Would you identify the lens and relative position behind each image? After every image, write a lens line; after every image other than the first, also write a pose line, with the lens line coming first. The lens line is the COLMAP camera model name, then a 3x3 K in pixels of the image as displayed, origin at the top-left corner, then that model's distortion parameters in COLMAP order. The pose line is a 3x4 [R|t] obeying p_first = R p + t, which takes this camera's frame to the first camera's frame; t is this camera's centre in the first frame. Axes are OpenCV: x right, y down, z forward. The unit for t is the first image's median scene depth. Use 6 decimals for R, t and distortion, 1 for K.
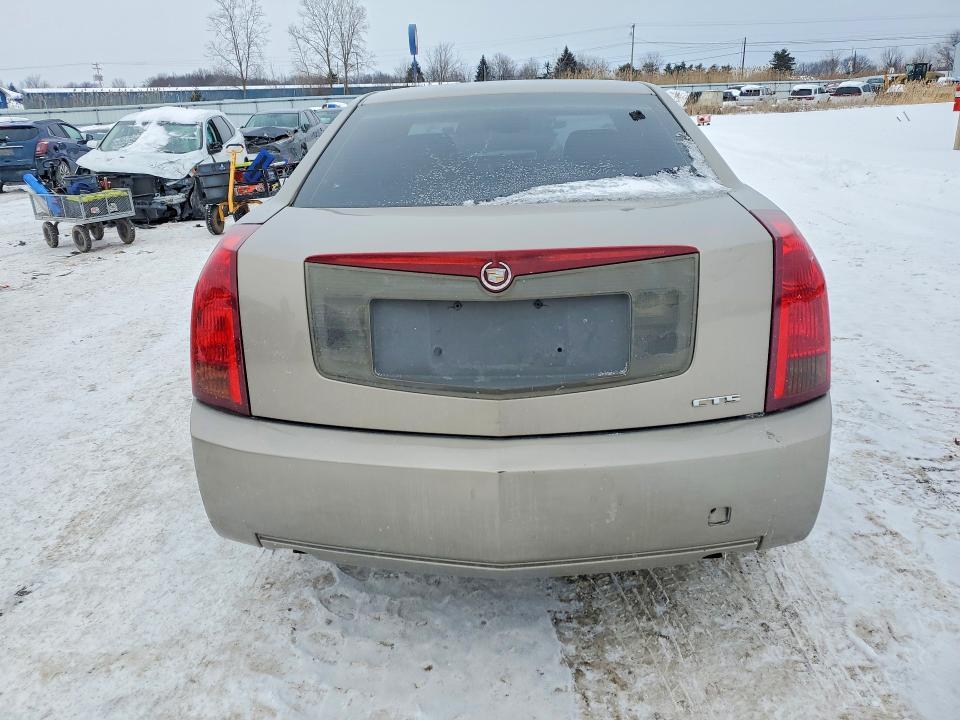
lens RADIAL K [[783.4, 0, 466.9], [0, 783.4, 359.3], [0, 0, 1]] dist [-0.034288, 0.116315]
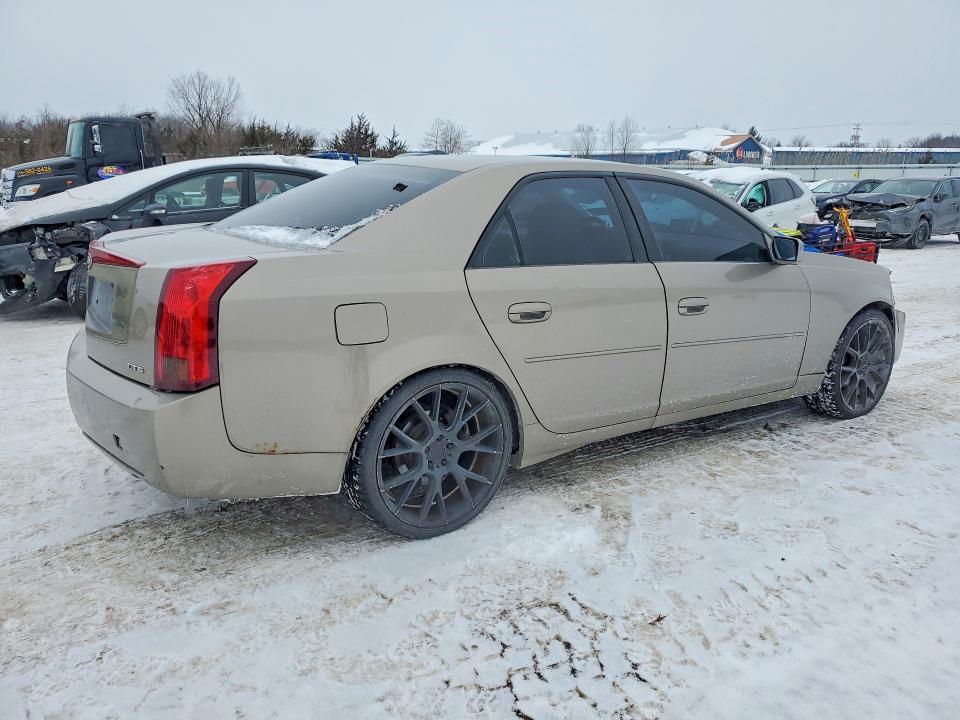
lens RADIAL K [[783.4, 0, 466.9], [0, 783.4, 359.3], [0, 0, 1]] dist [-0.034288, 0.116315]
pose [[0.595611, 0.245403, -0.764869, 0.967459], [-0.295765, 0.952294, 0.075223, -0.137830], [0.746841, 0.181418, 0.639778, 0.269487]]
